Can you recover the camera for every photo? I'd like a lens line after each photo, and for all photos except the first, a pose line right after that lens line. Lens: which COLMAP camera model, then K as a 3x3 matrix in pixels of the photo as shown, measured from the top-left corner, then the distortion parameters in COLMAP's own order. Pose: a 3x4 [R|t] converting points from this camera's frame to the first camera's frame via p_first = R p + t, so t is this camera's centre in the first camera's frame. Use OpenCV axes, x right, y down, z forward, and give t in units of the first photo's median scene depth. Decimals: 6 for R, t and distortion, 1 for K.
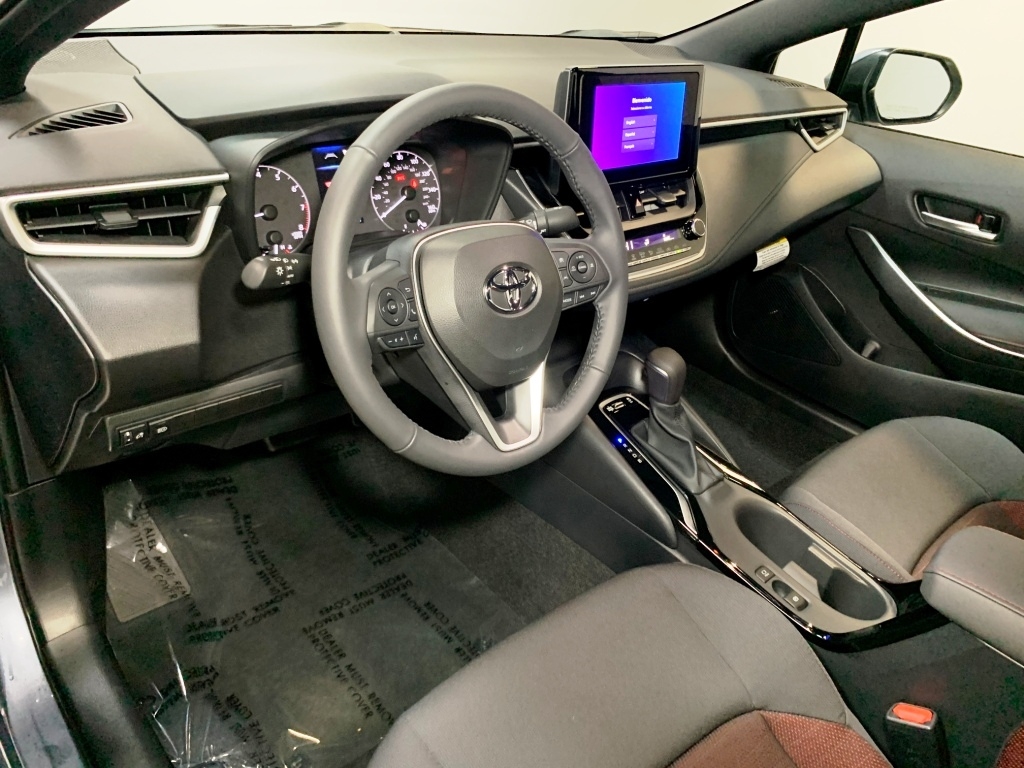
lens RADIAL K [[782.2, 0, 536.6], [0, 782.2, 385.4], [0, 0, 1]] dist [0.006288, -0.078167]
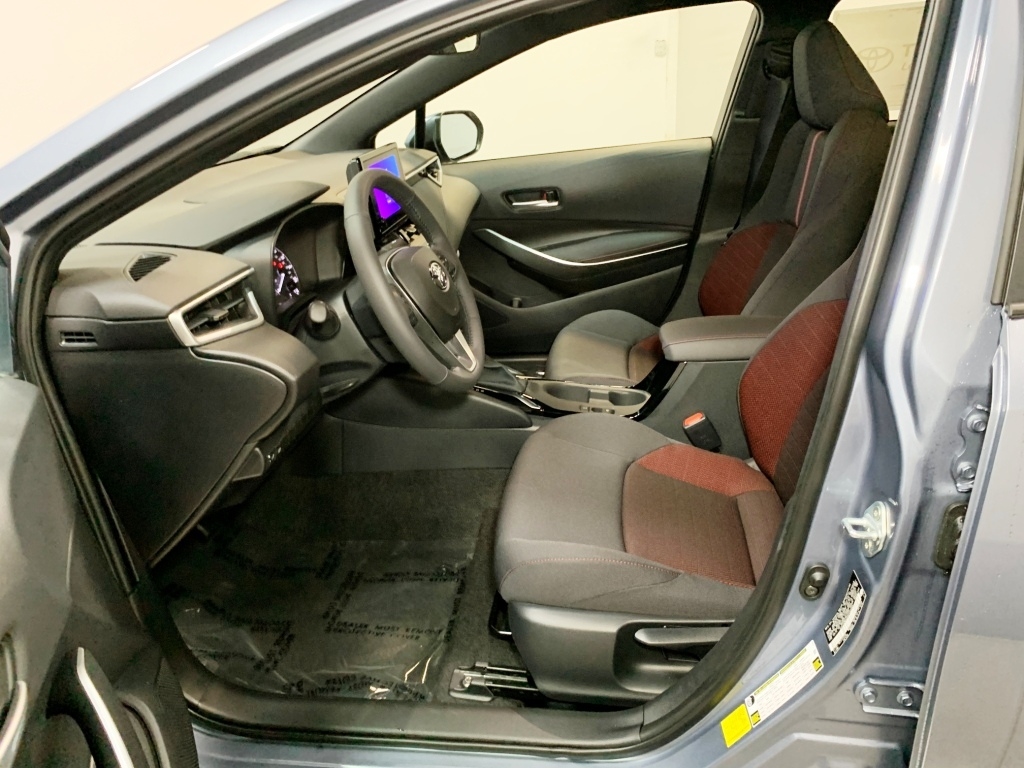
lens RADIAL K [[782.2, 0, 536.6], [0, 782.2, 385.4], [0, 0, 1]] dist [0.006288, -0.078167]
pose [[0.726272, -0.400829, 0.558449, -0.676781], [0.460063, 0.887057, 0.038369, 0.084958], [-0.510755, 0.229056, 0.828651, -0.329018]]
